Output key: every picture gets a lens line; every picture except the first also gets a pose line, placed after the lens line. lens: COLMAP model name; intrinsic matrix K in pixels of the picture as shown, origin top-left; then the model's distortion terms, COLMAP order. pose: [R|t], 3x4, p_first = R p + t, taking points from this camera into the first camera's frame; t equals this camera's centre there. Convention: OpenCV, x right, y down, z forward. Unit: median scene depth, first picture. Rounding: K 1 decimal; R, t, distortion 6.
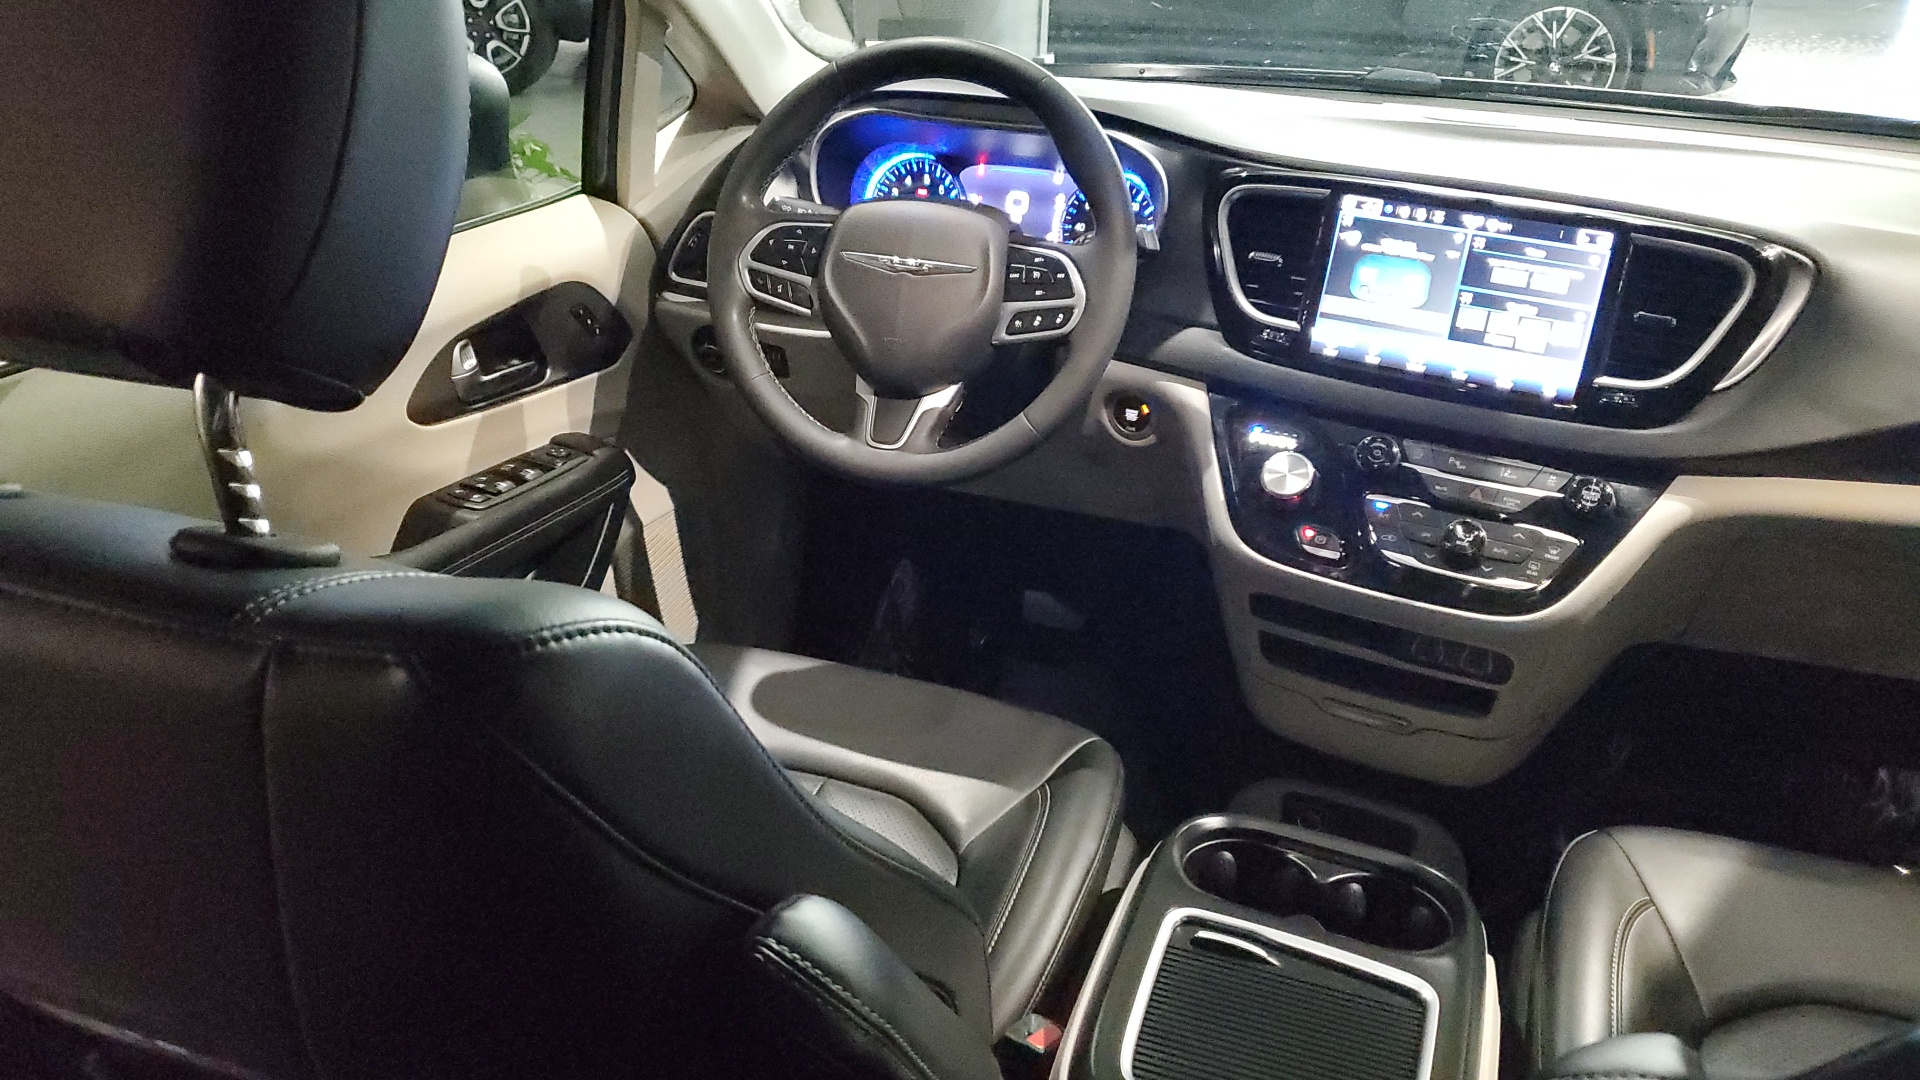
lens RADIAL K [[1536.4, 0, 937.6], [0, 1536.4, 567.6], [0, 0, 1]] dist [0.077751, -0.110342]
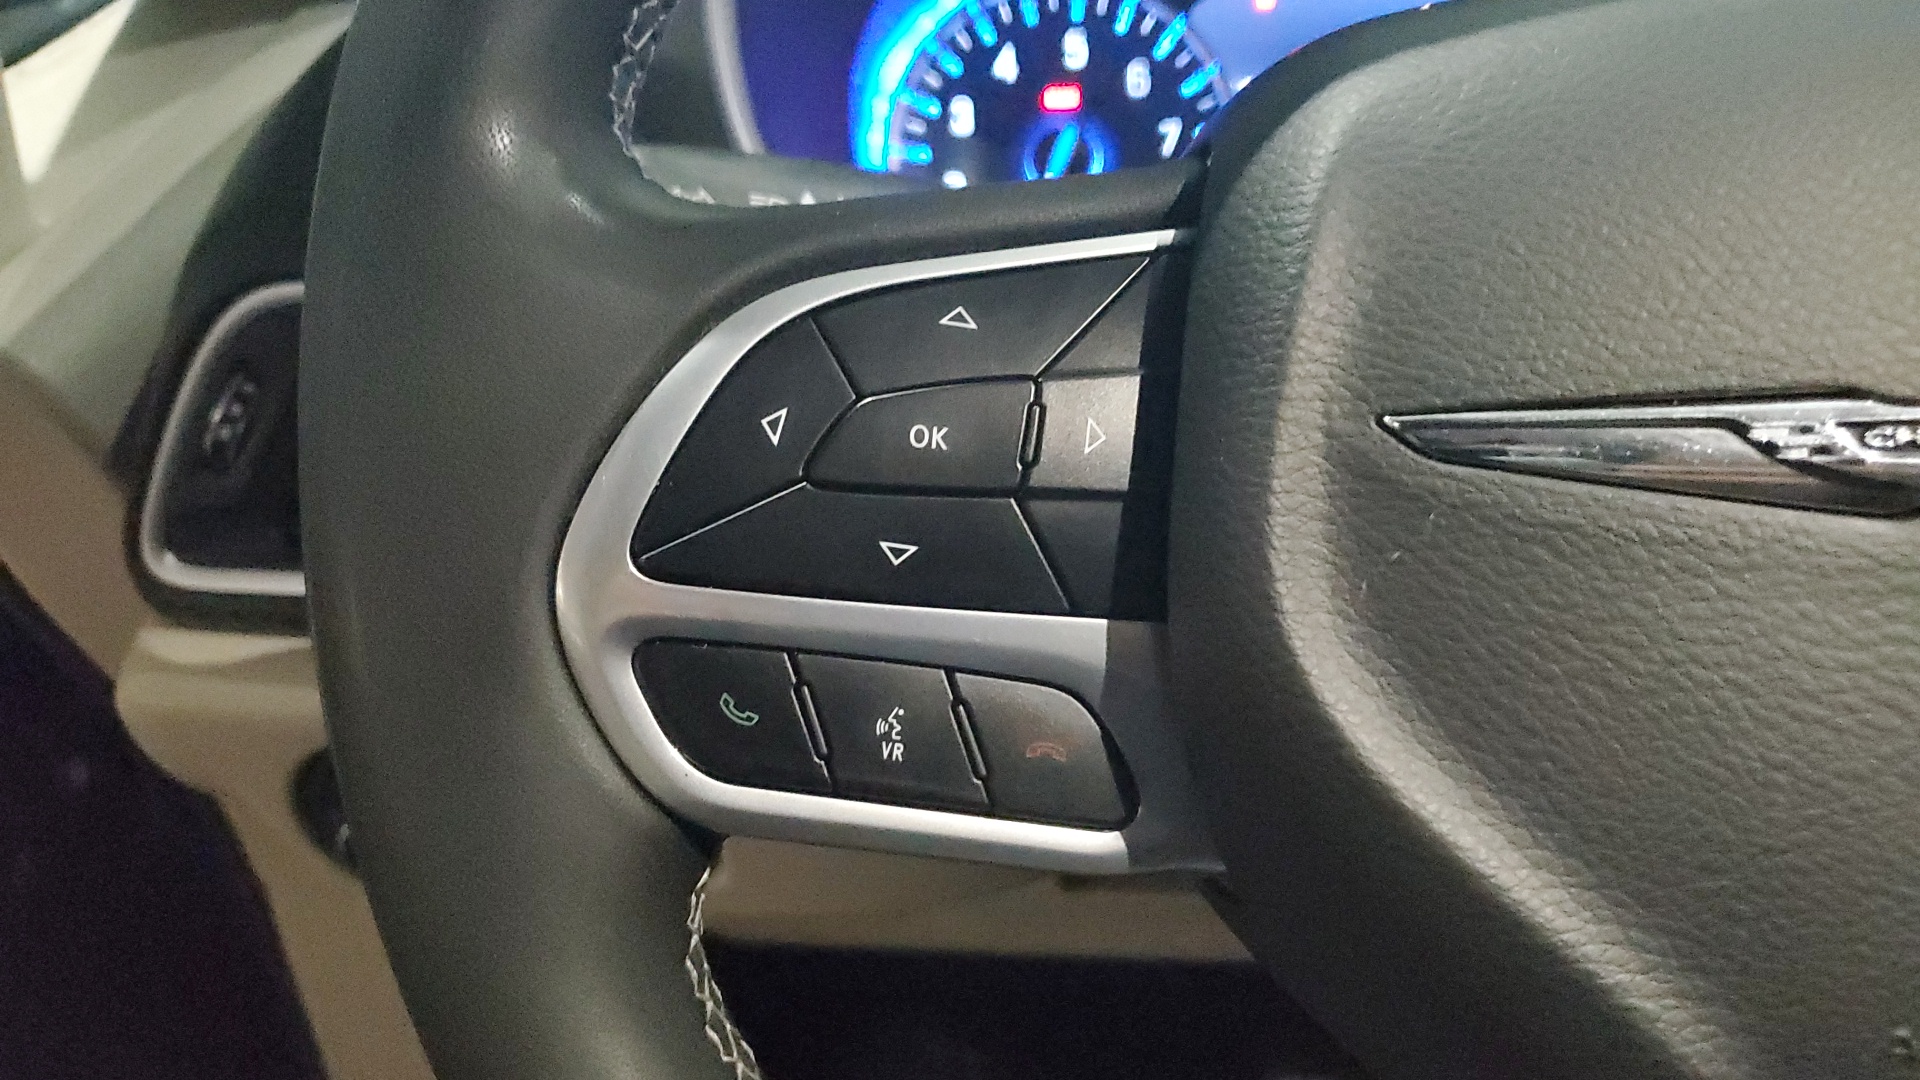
lens RADIAL K [[1536.4, 0, 954.5], [0, 1536.4, 569.9], [0, 0, 1]] dist [0.077751, -0.110342]
pose [[0.955556, -0.191898, 0.223804, -0.130195], [0.195322, 0.980715, 0.006951, -0.203102], [-0.220822, 0.037072, 0.974609, 0.899952]]
